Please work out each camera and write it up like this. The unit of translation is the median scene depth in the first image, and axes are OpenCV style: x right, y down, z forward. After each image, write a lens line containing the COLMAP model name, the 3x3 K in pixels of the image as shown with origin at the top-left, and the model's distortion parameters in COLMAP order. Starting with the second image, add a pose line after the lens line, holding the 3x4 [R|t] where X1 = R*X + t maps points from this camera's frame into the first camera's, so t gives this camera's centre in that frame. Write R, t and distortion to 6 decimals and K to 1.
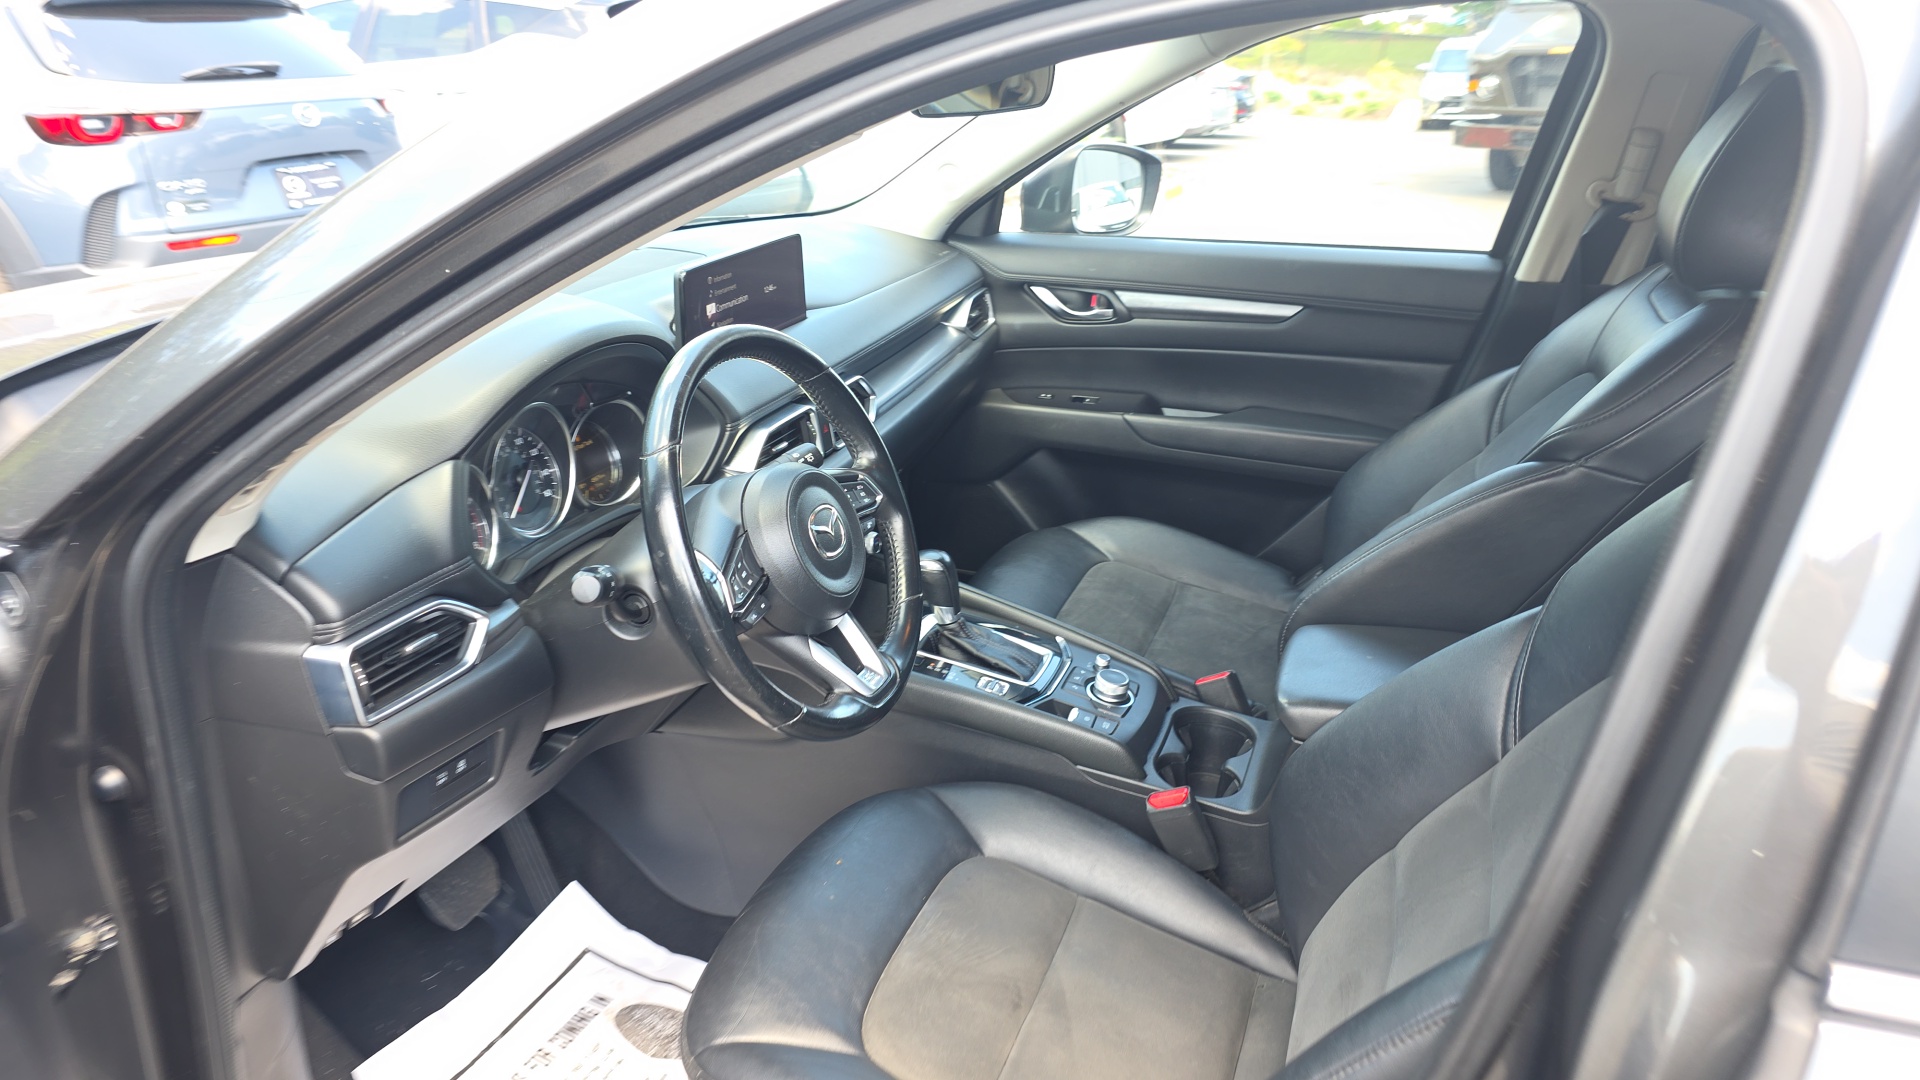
lens RADIAL K [[1310.2, 0, 897.5], [0, 1310.2, 486.6], [0, 0, 1]] dist [0.061586, -0.092219]
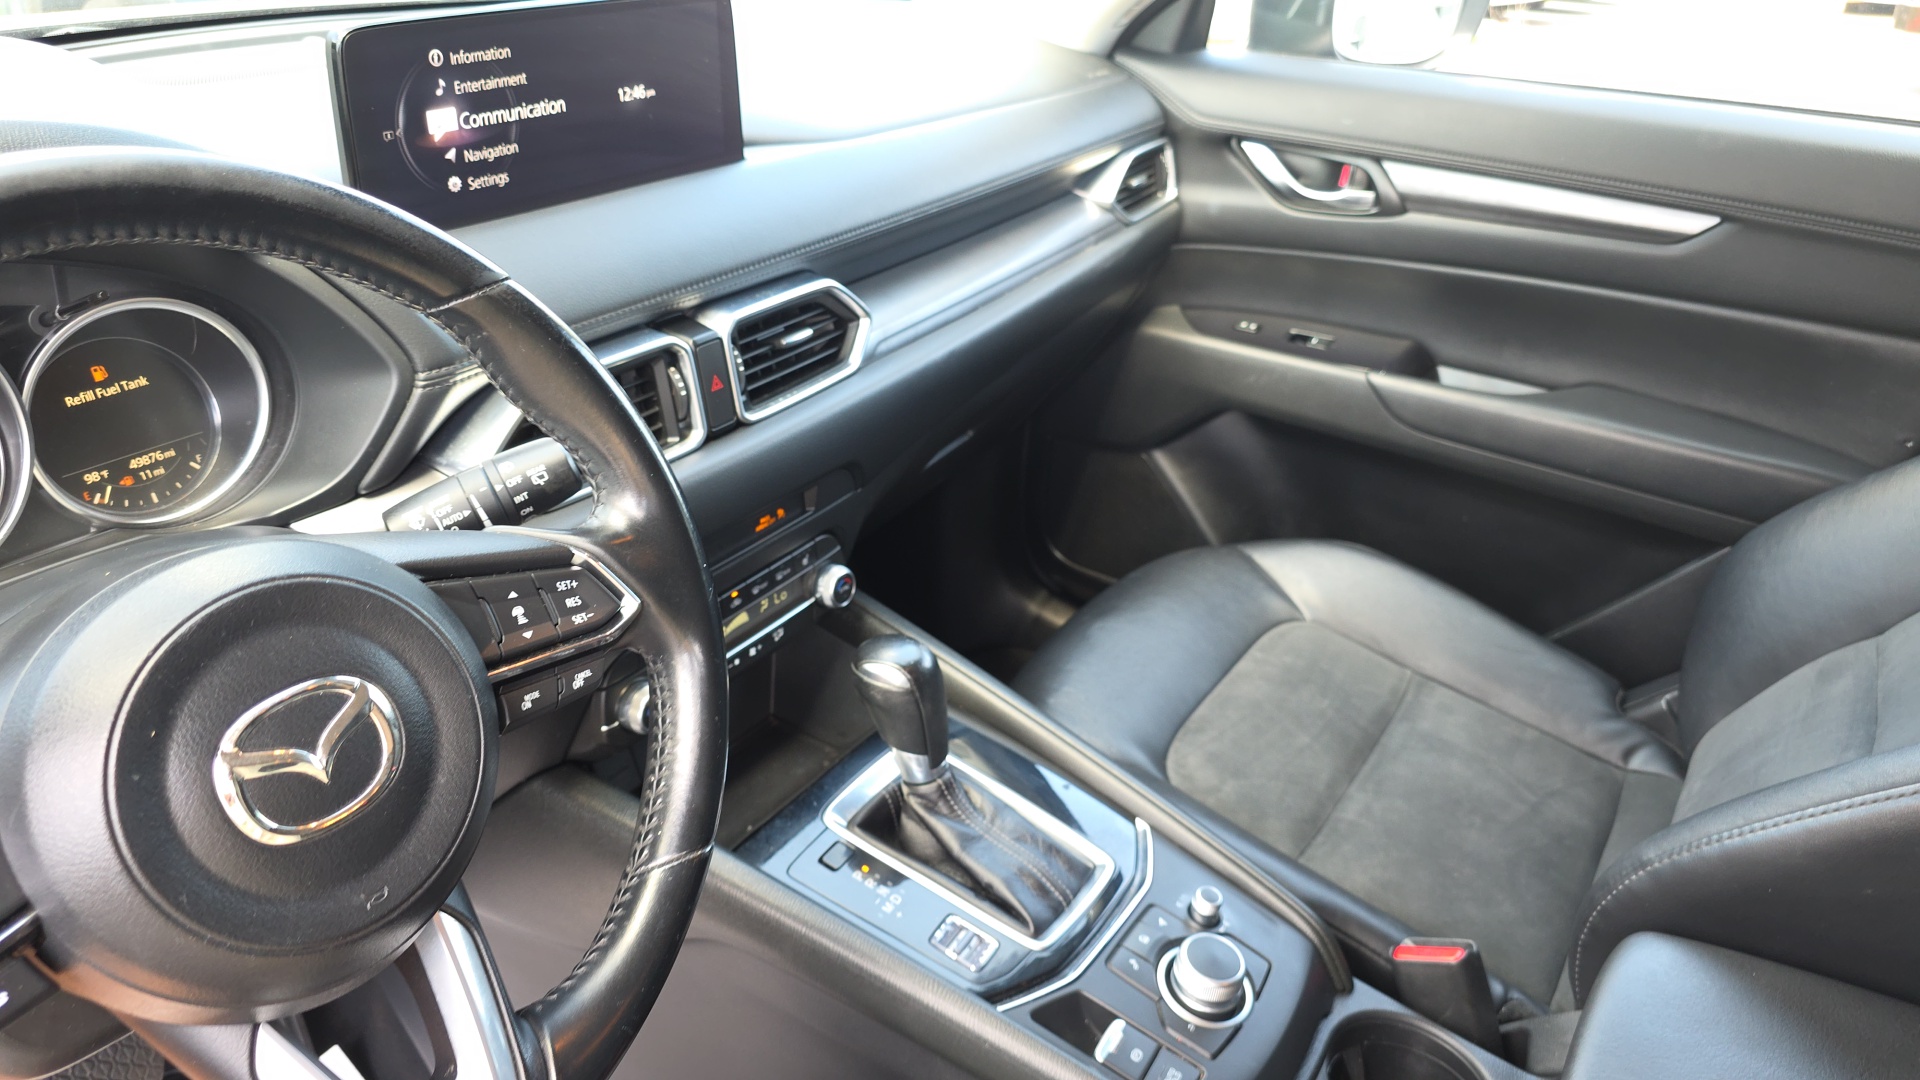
lens RADIAL K [[1325.2, 0, 970.3], [0, 1325.2, 515.3], [0, 0, 1]] dist [0.004673, -0.000127]
pose [[0.981558, 0.121411, -0.147659, 0.091430], [-0.101991, 0.985899, 0.132668, -0.052881], [0.161684, -0.115161, 0.980100, 0.370778]]
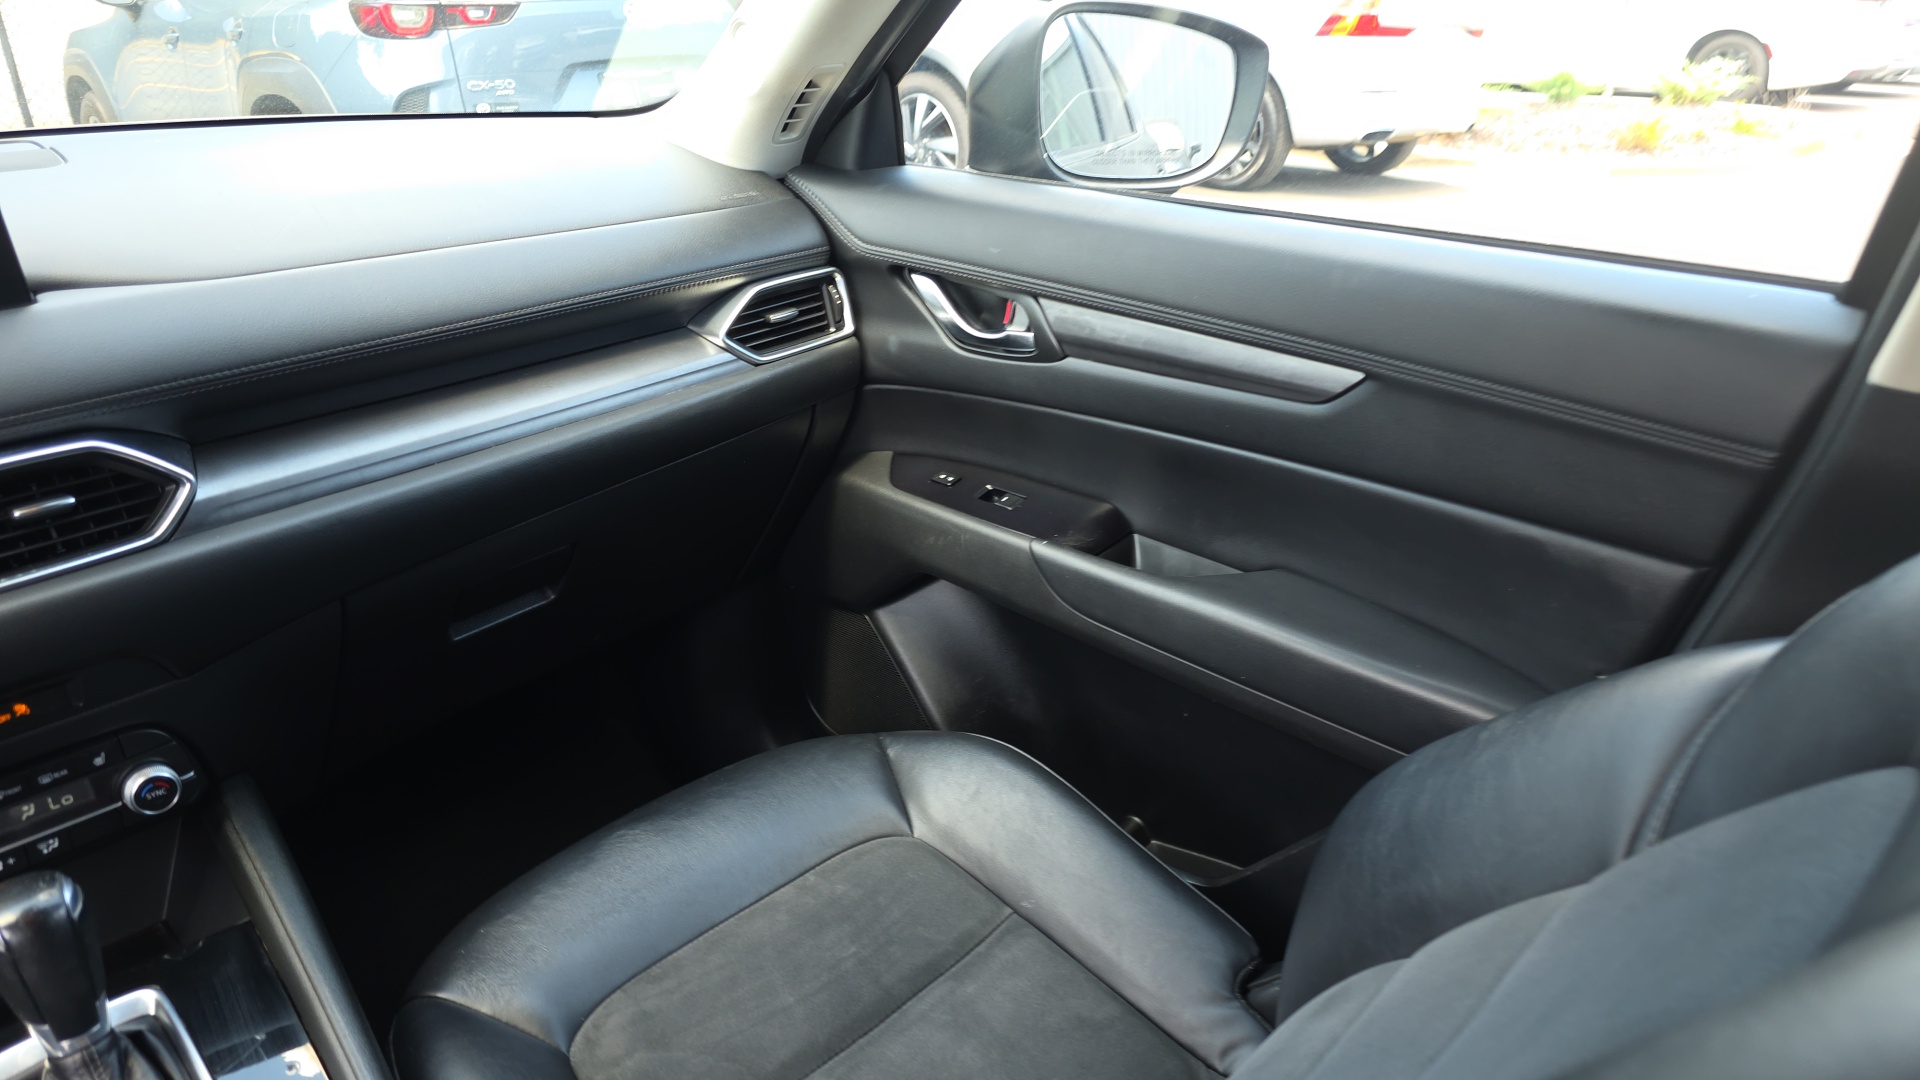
lens RADIAL K [[1282.6, 0, 975.1], [0, 1282.6, 531.5], [0, 0, 1]] dist [0.095486, -0.090599]
pose [[0.927656, 0.147819, -0.342933, 0.326267], [-0.120684, 0.987713, 0.099289, -0.106603], [0.353396, -0.050720, 0.934098, 0.529071]]
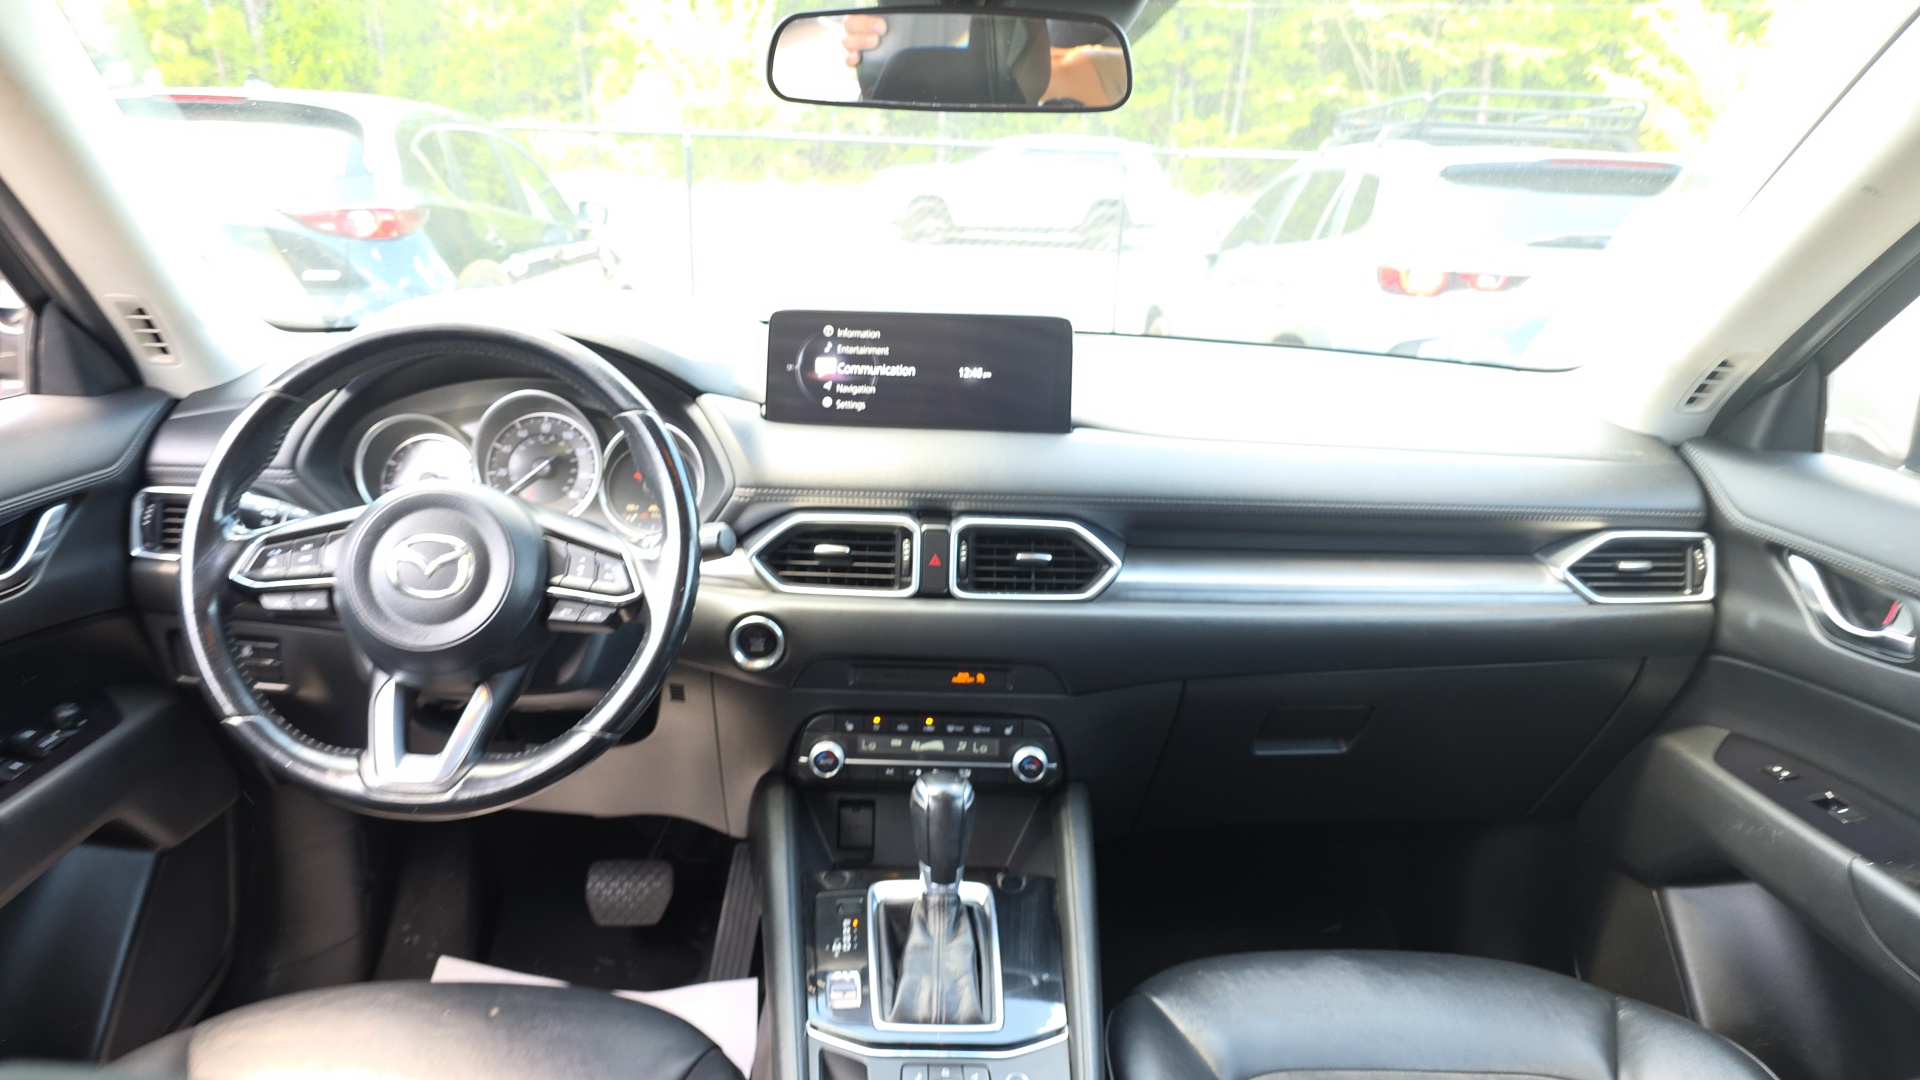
lens RADIAL K [[1310.2, 0, 897.5], [0, 1310.2, 486.6], [0, 0, 1]] dist [0.061586, -0.092219]
pose [[0.403270, 0.213092, -0.889924, 0.428206], [-0.347851, 0.935202, 0.066305, -0.091636], [0.846388, 0.282822, 0.451263, 0.468650]]
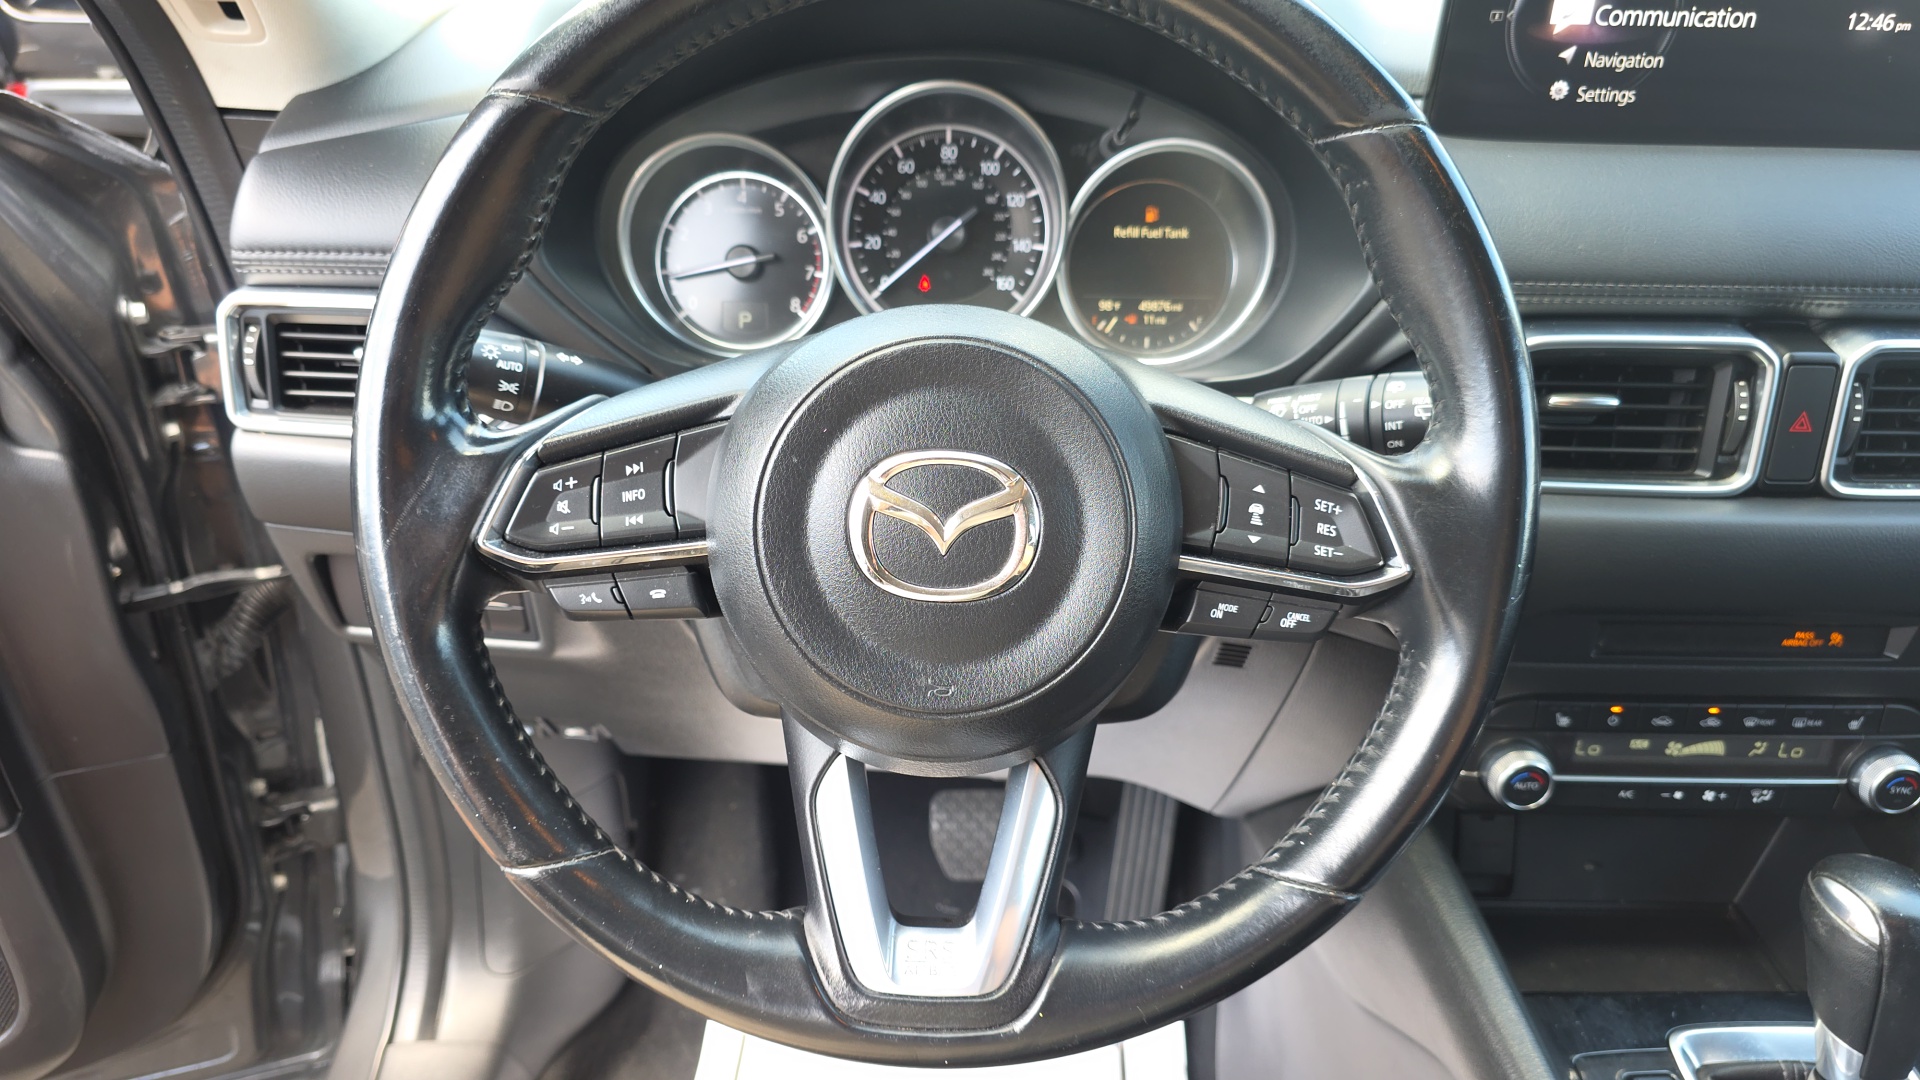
lens RADIAL K [[1336.1, 0, 934.7], [0, 1336.1, 568.4], [0, 0, 1]] dist [0.008839, -0.023230]
pose [[0.378117, 0.447337, -0.810504, 0.128064], [-0.328794, 0.883317, 0.334135, -0.039324], [0.865403, 0.140146, 0.481079, 0.452191]]
